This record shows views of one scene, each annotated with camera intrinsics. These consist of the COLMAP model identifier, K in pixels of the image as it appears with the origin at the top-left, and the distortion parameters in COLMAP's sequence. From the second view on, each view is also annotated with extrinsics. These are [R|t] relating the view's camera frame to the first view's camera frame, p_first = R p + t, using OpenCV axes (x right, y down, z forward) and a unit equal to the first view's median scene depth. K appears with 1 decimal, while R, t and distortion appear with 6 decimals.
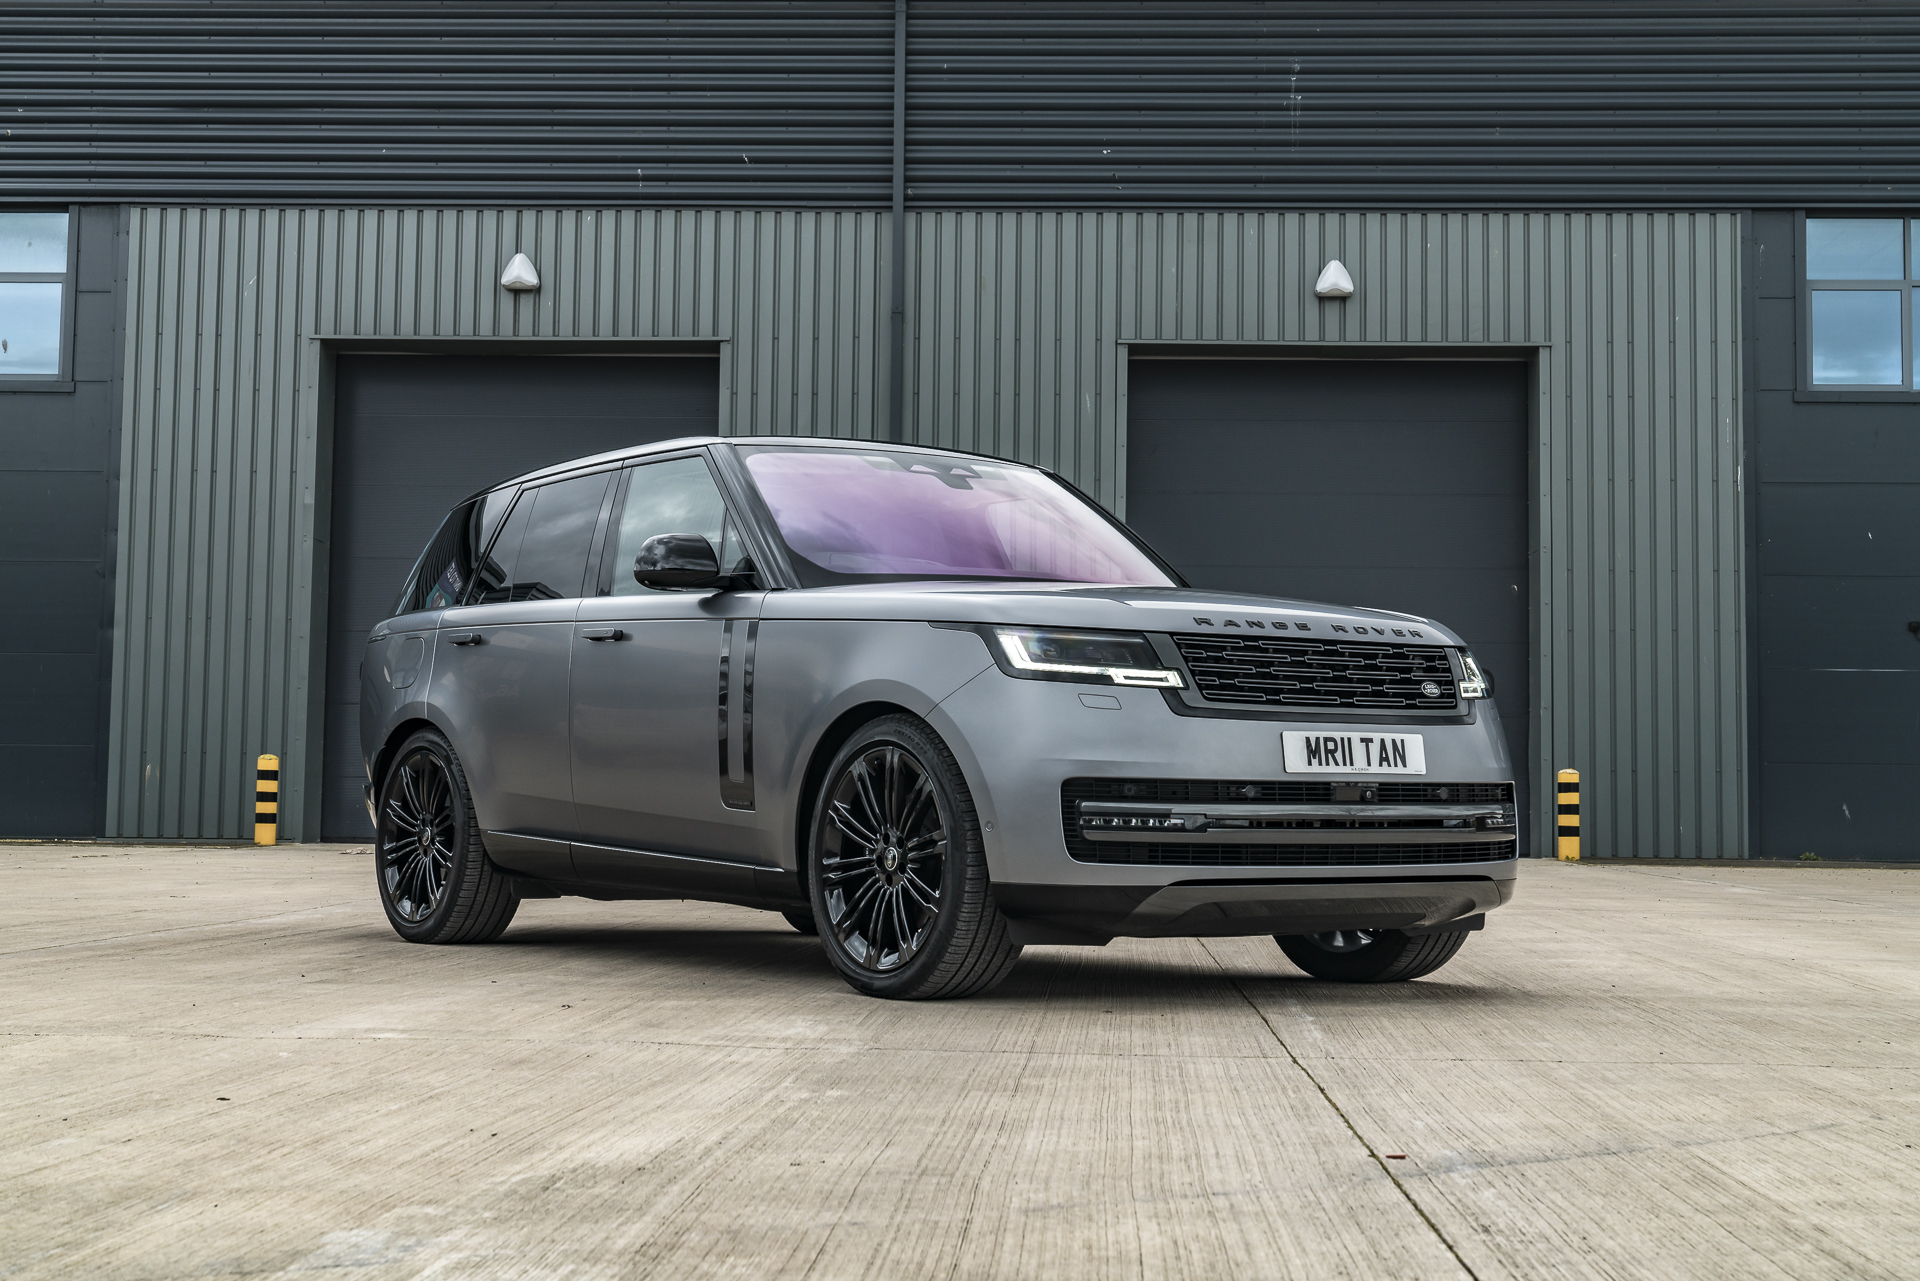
lens RADIAL K [[2855.1, 0, 965.9], [0, 2855.1, 598.4], [0, 0, 1]] dist [0.007815, 0.037975]
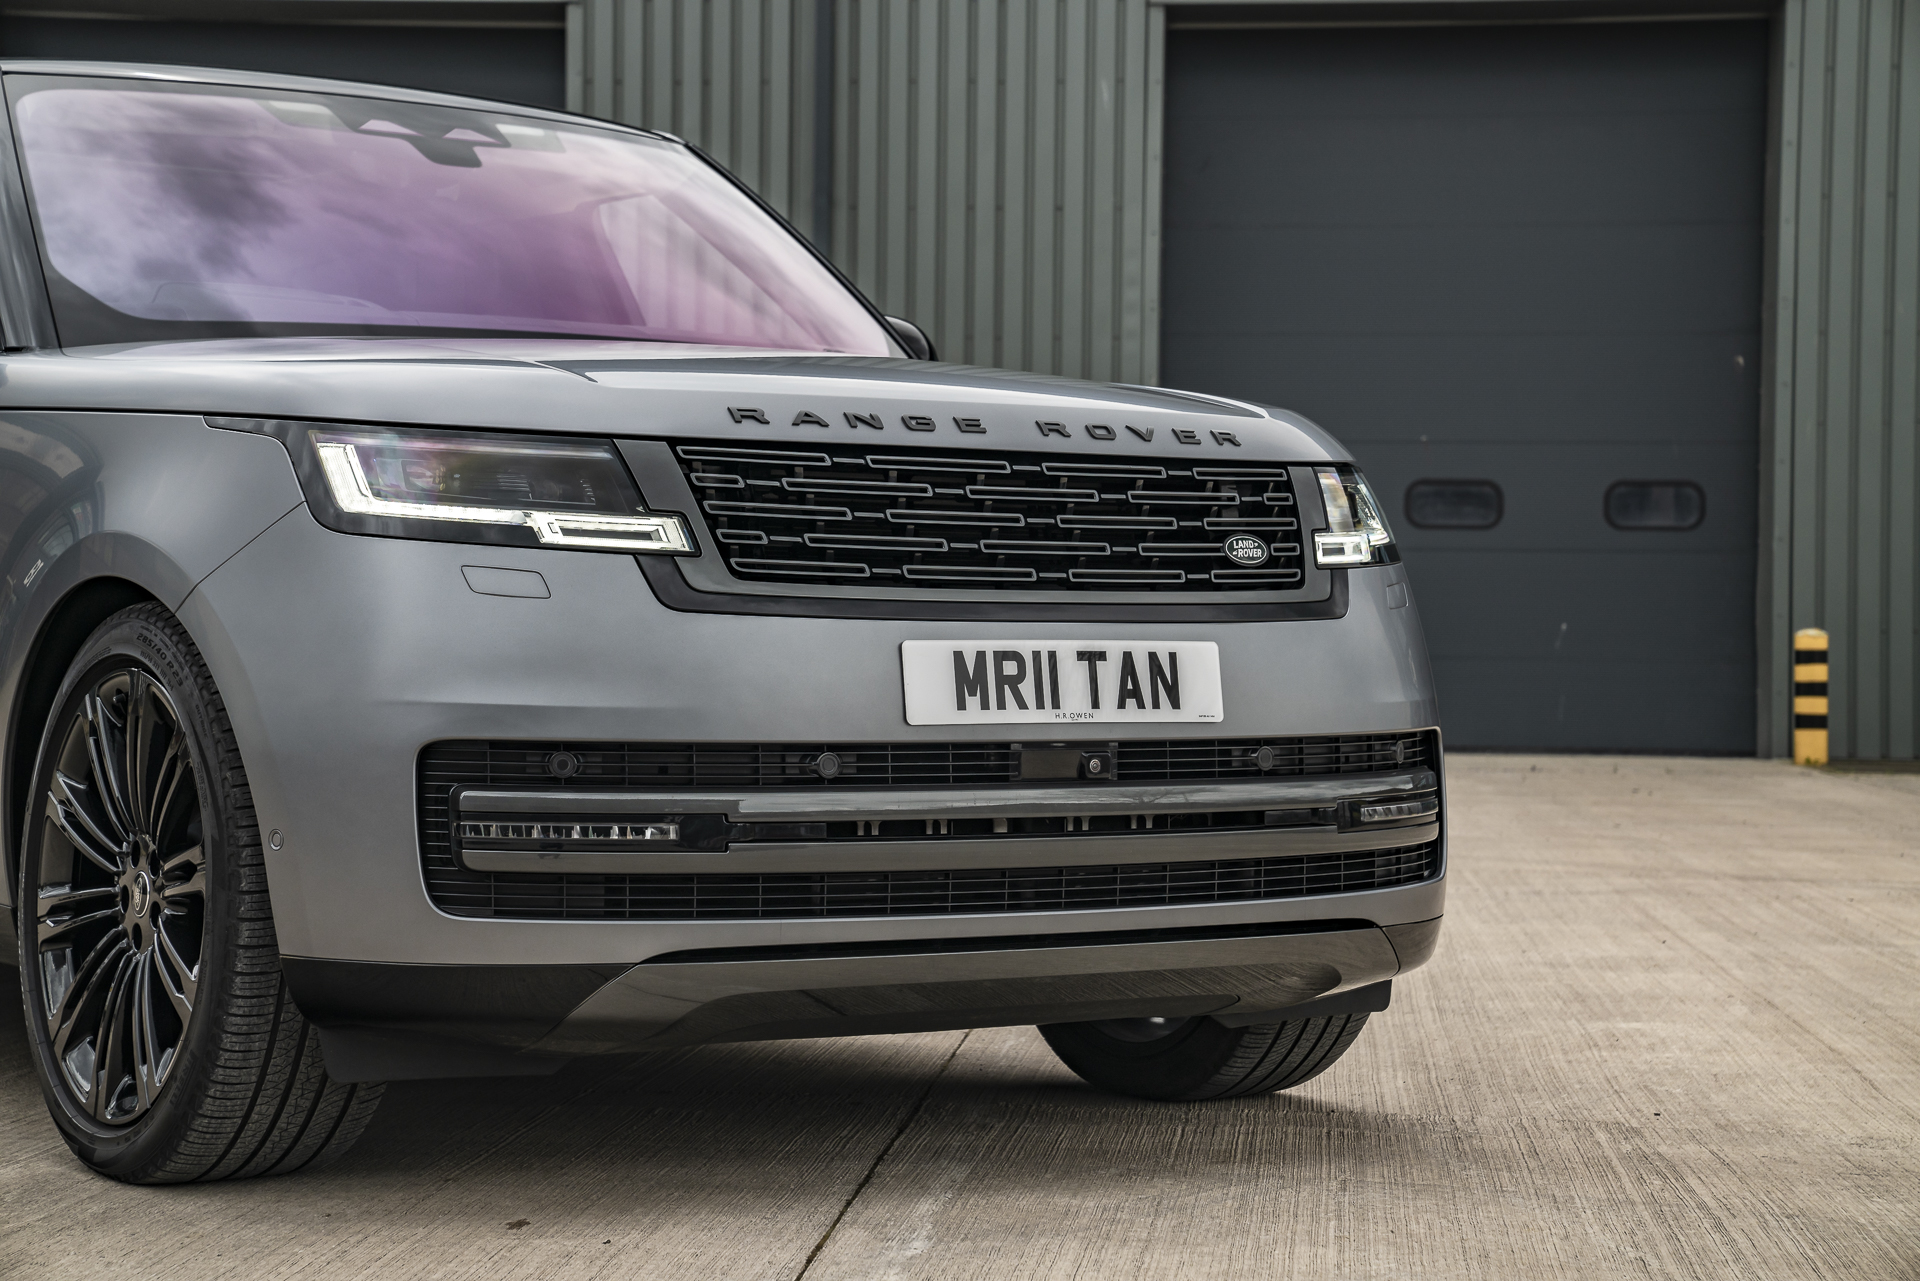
lens RADIAL K [[3696.5, 0, 960.0], [0, 3696.5, 640.5], [0, 0, 1]] dist [0.294889, 0.381066]
pose [[0.999349, -0.000998, -0.036061, 0.140173], [0.003463, 0.997655, 0.068358, 0.003264], [0.035909, -0.068438, 0.997009, 0.361288]]
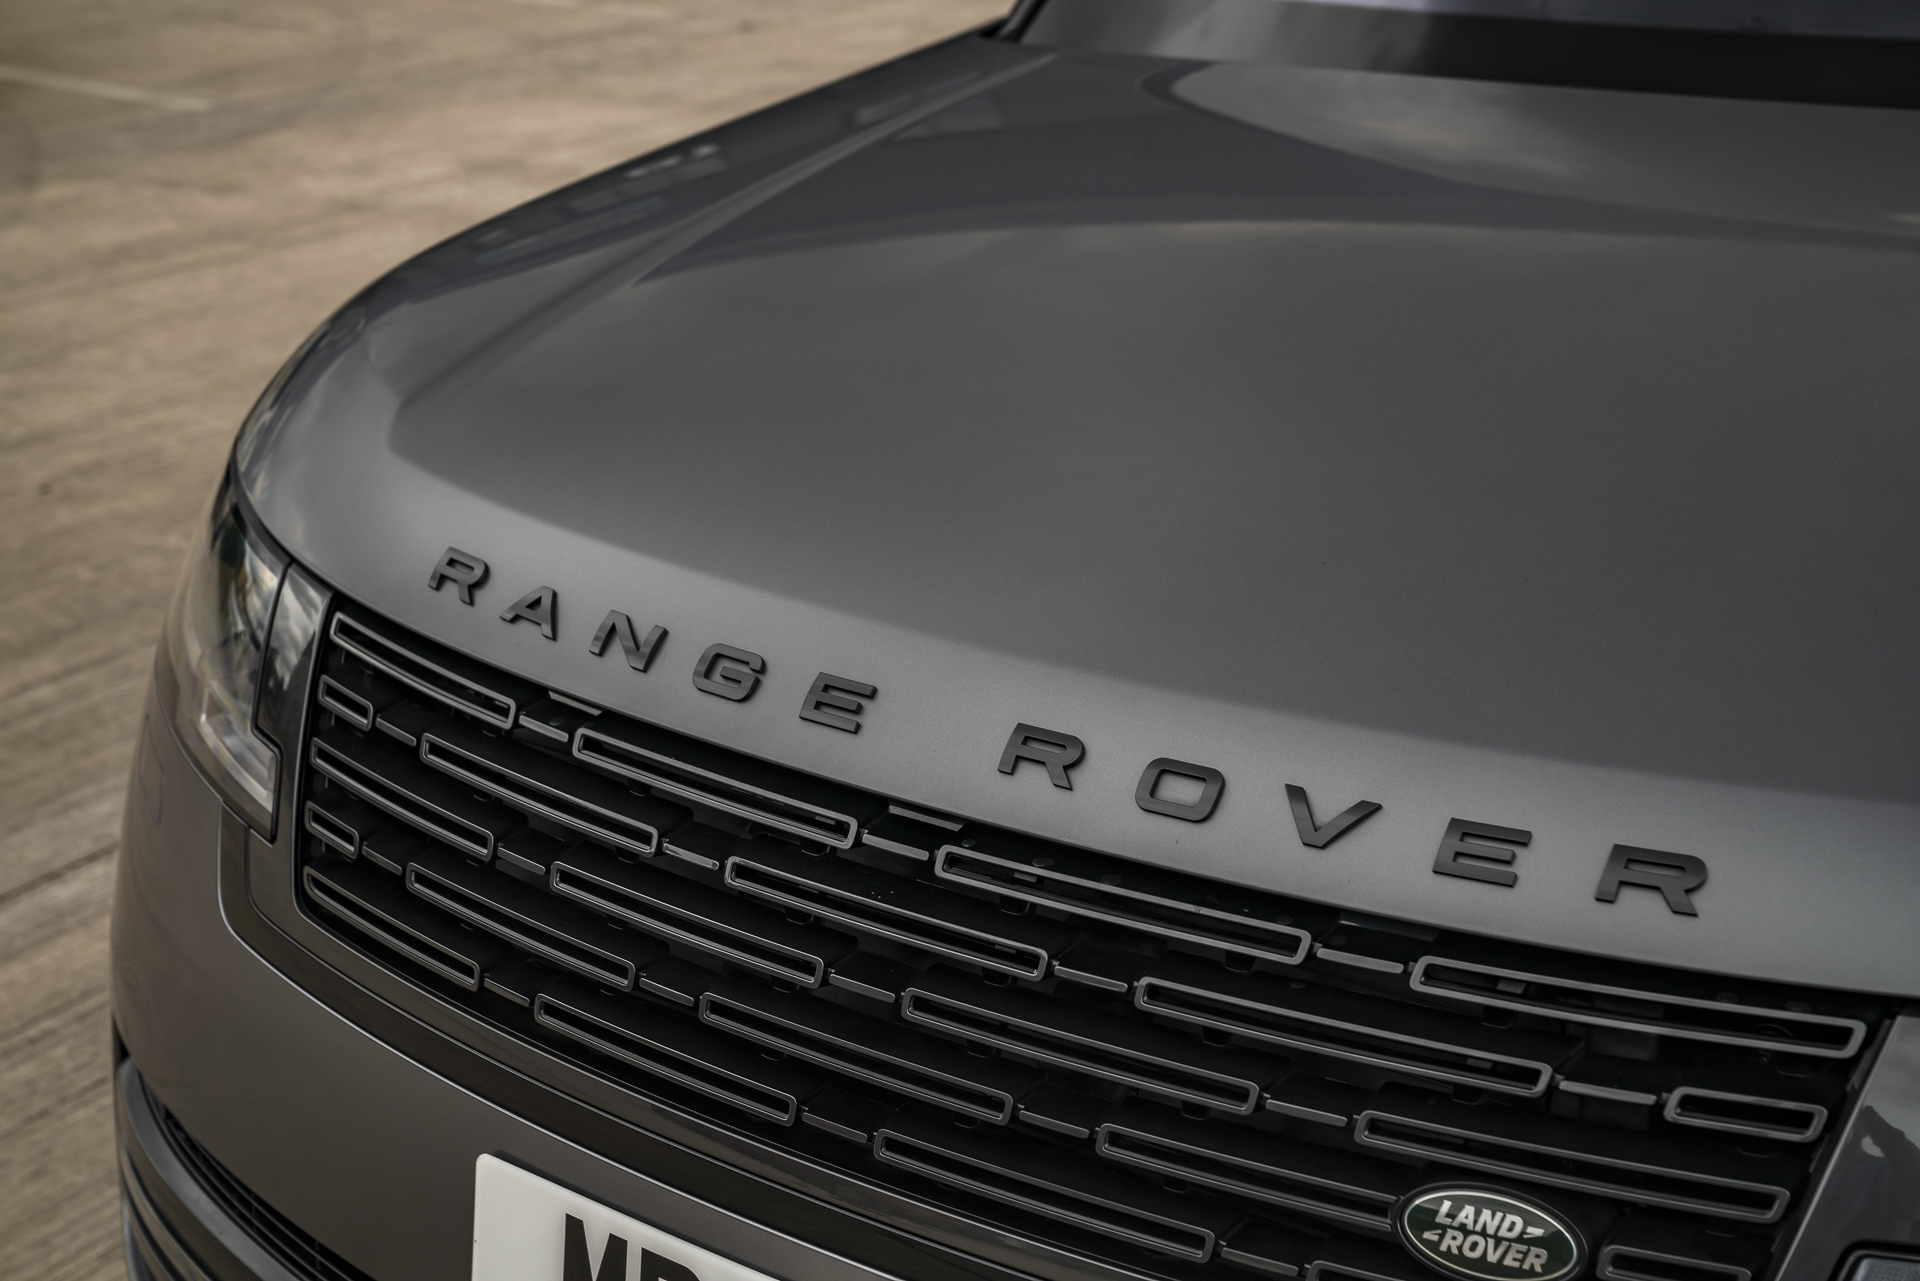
lens RADIAL K [[2631.7, 0, 957.0], [0, 2631.7, 618.8], [0, 0, 1]] dist [0.031306, 0.757062]
pose [[0.354502, 0.336151, -0.872542, 0.287851], [0.082171, 0.918336, 0.387178, -0.069690], [0.931438, -0.208953, 0.297930, 0.958059]]
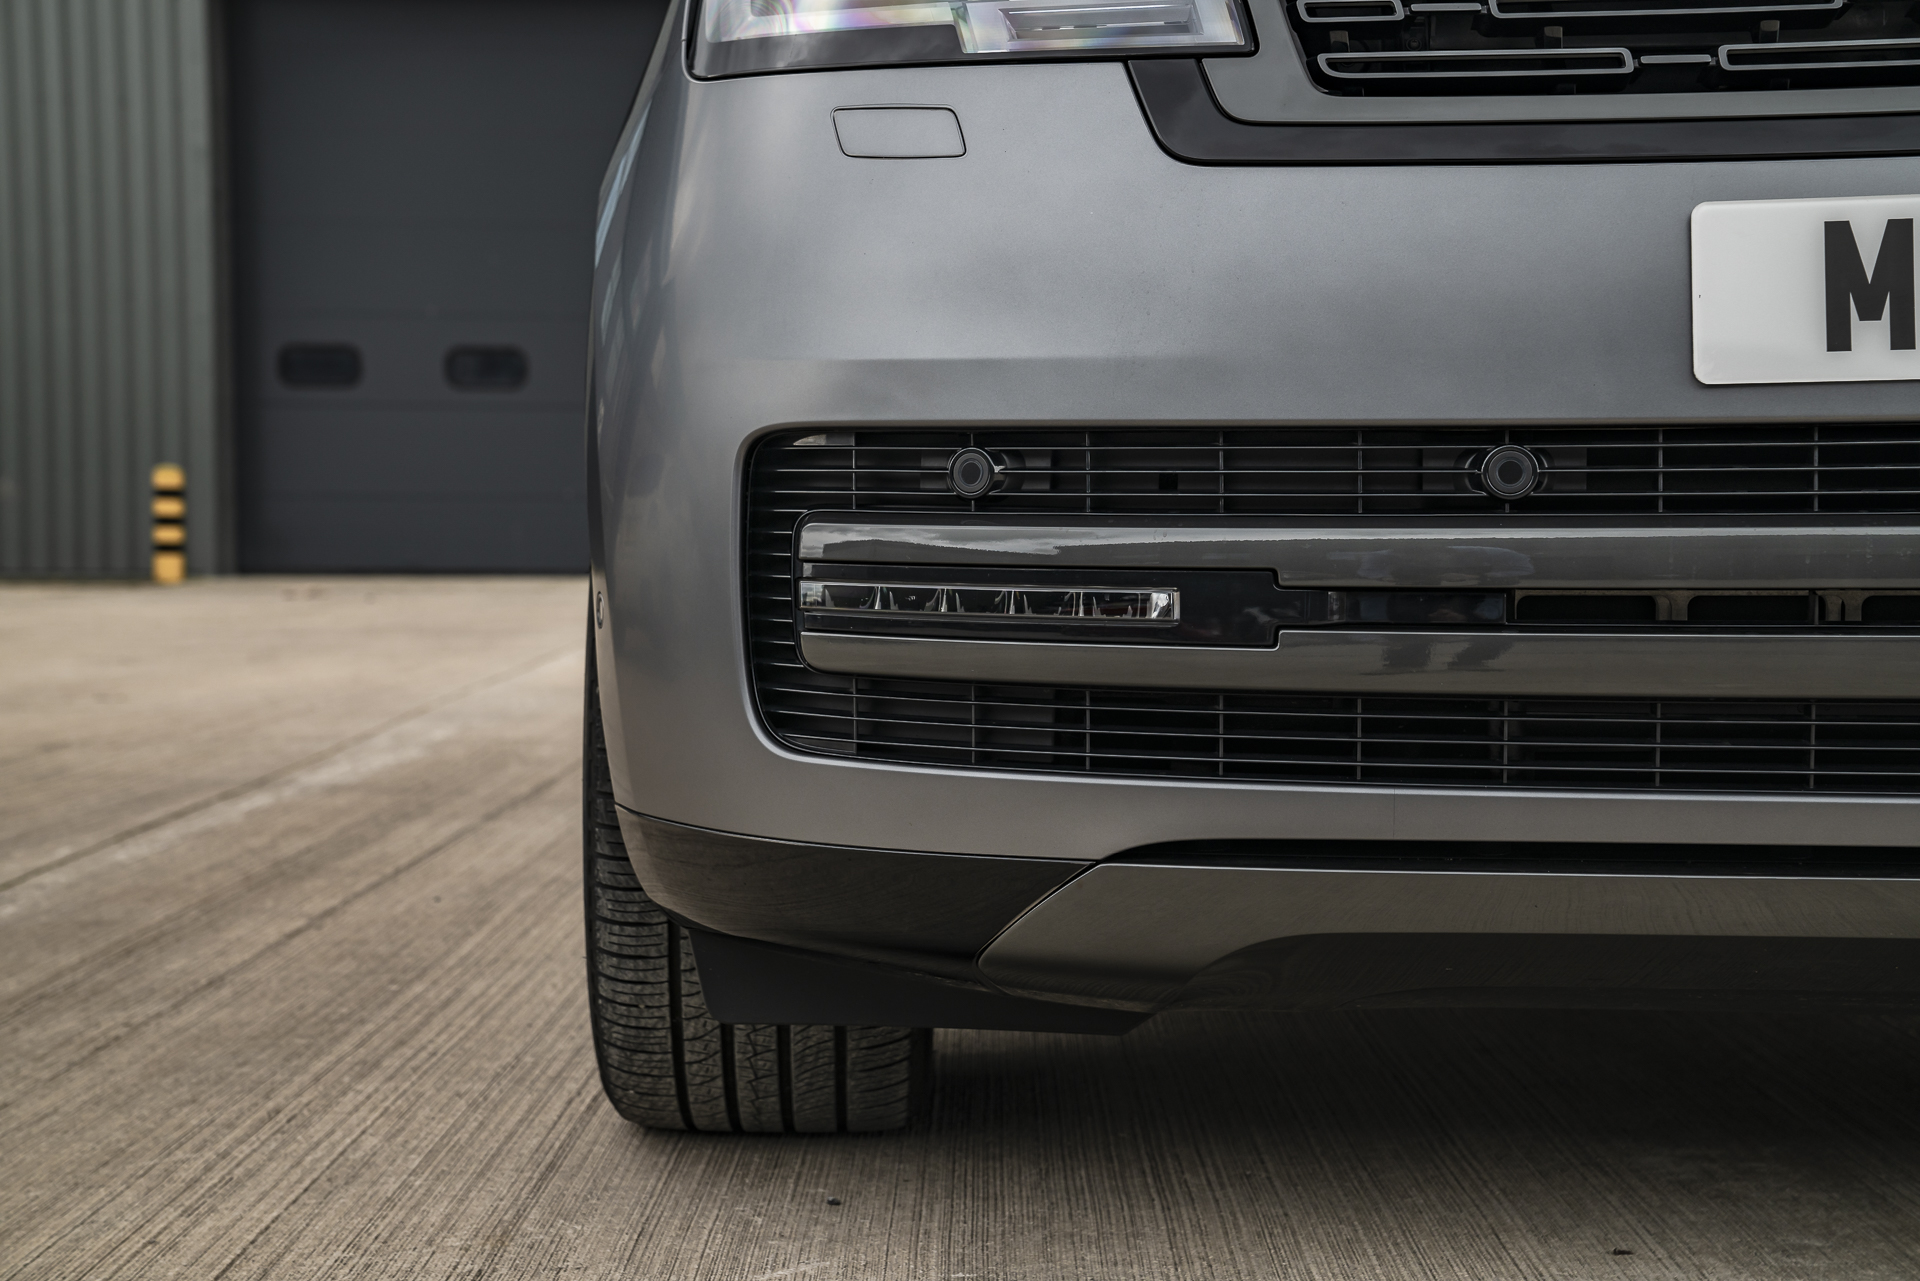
lens RADIAL K [[2631.7, 0, 957.0], [0, 2631.7, 618.8], [0, 0, 1]] dist [0.031306, 0.757062]
pose [[0.816710, 0.014785, -0.576858, 0.181113], [0.046973, 0.994651, 0.091996, 0.055833], [0.575133, -0.102230, 0.811647, 0.772995]]
